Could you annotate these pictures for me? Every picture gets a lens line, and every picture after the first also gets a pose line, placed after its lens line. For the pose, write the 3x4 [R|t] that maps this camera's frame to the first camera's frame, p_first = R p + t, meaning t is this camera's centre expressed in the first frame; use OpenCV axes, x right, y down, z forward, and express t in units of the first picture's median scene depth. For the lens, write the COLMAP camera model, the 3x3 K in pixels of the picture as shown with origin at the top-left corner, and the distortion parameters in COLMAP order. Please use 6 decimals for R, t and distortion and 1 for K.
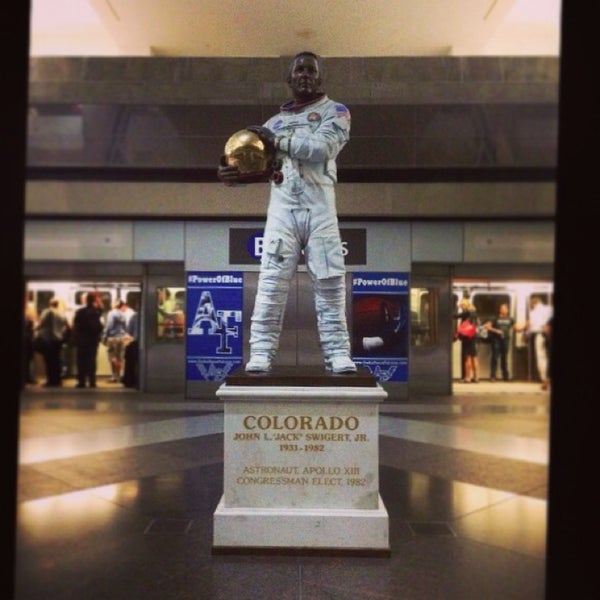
lens RADIAL K [[644.6, 0, 292.3], [0, 644.6, 310.6], [0, 0, 1]] dist [0.071928, -0.005373]
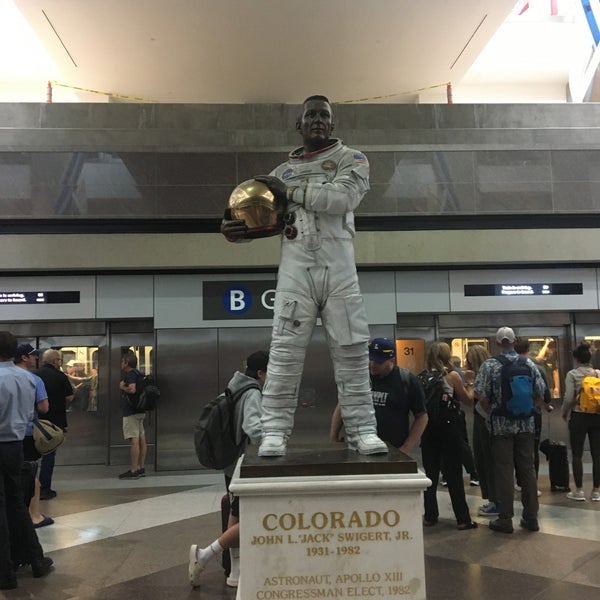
lens RADIAL K [[666.4, 0, 300.0], [0, 666.4, 300.0], [0, 0, 1]] dist [0.124163, -0.257523]
pose [[0.996947, -0.021139, 0.075161, -0.080855], [0.027762, 0.995716, -0.088199, -0.032532], [-0.072975, 0.090017, 0.993263, 0.100883]]
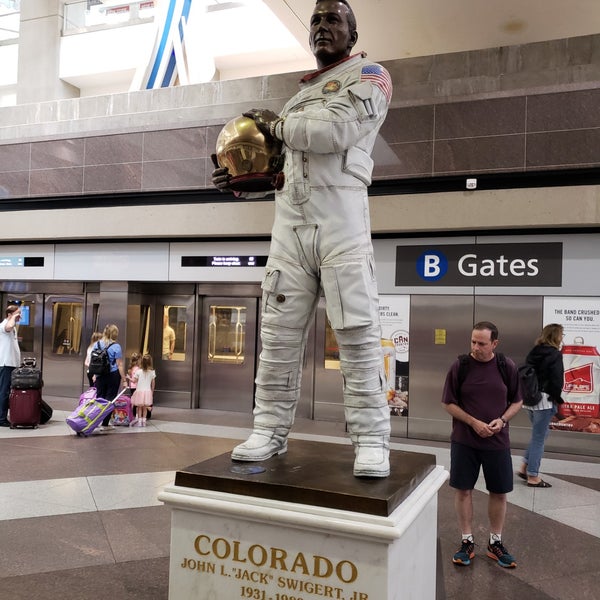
lens RADIAL K [[618.5, 0, 312.1], [0, 618.5, 312.0], [0, 0, 1]] dist [0.167154, -0.416196]
pose [[0.937837, 0.018158, -0.346600, 0.244743], [-0.023708, 0.999650, -0.011778, -0.059133], [0.346265, 0.019263, 0.937939, 0.394930]]
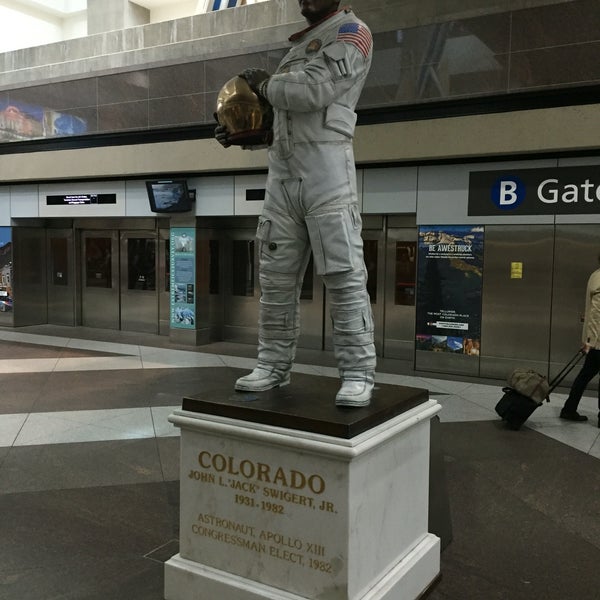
lens RADIAL K [[681.0, 0, 300.2], [0, 681.0, 302.2], [0, 0, 1]] dist [0.064448, -0.017382]
pose [[0.867593, 0.047351, -0.495015, 0.409253], [-0.008200, 0.996683, 0.080967, -0.080601], [0.497207, -0.066187, 0.865104, 0.326150]]
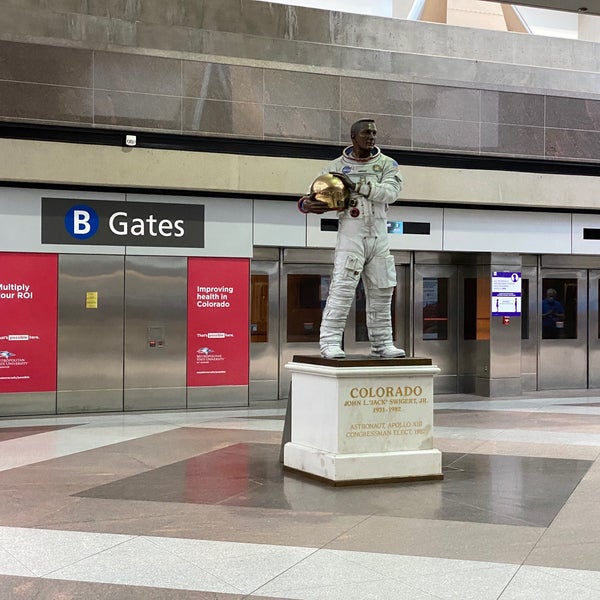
lens RADIAL K [[1186.4, 0, 302.1], [0, 1186.4, 290.6], [0, 0, 1]] dist [0.106102, 0.246514]
pose [[0.892460, 0.004135, 0.451108, -1.232515], [-0.004953, 0.999988, 0.000634, -0.045254], [-0.451100, -0.002800, 0.892469, -1.148893]]
